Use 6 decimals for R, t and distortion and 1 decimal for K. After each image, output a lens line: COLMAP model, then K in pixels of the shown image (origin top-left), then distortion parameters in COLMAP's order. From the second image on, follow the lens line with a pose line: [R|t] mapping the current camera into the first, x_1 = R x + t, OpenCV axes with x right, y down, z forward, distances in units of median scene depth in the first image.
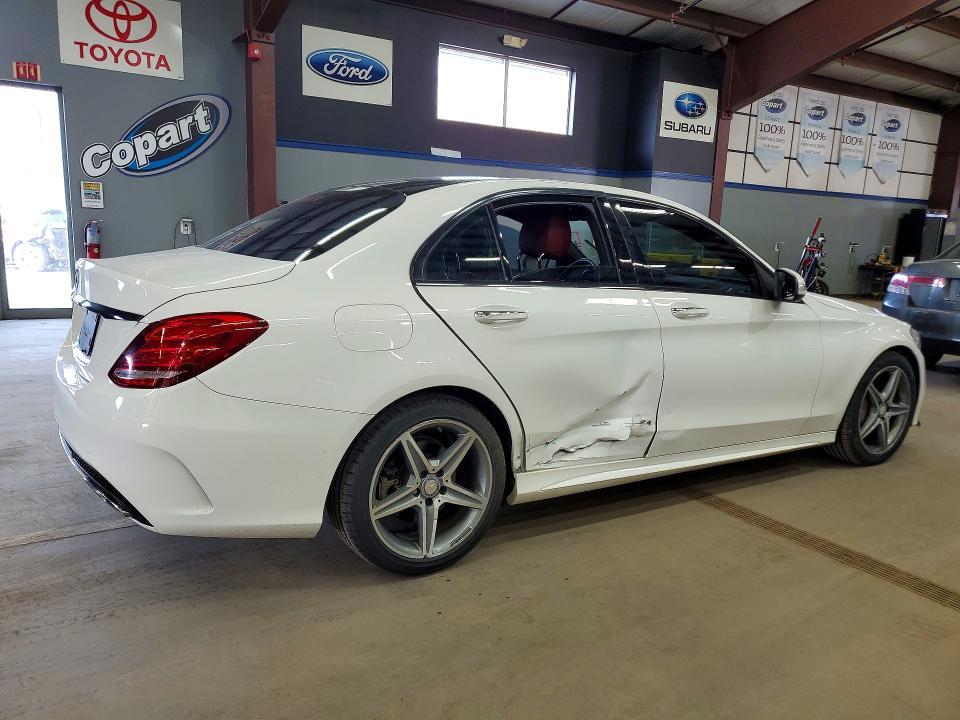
lens RADIAL K [[780.4, 0, 482.2], [0, 780.4, 381.6], [0, 0, 1]] dist [0.009868, 0.029906]
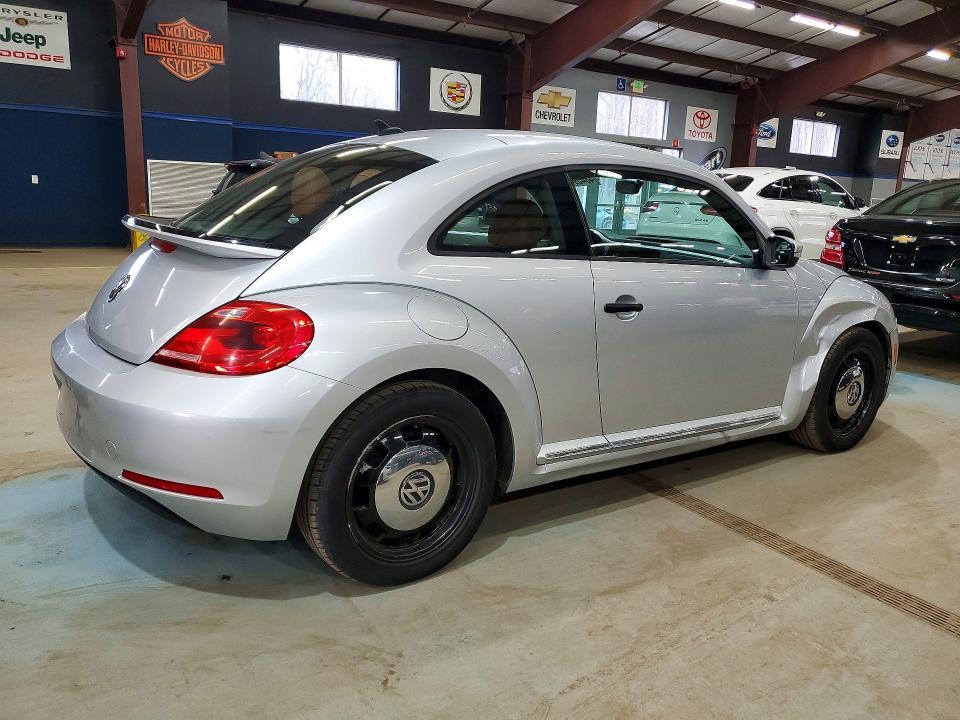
lens RADIAL K [[780.4, 0, 485.0], [0, 780.4, 367.9], [0, 0, 1]] dist [0.009868, 0.029906]
pose [[0.999408, -0.018002, 0.029309, -1.127780], [0.017972, 0.999838, 0.001264, 0.270057], [-0.029327, -0.000736, 0.999570, -1.294775]]
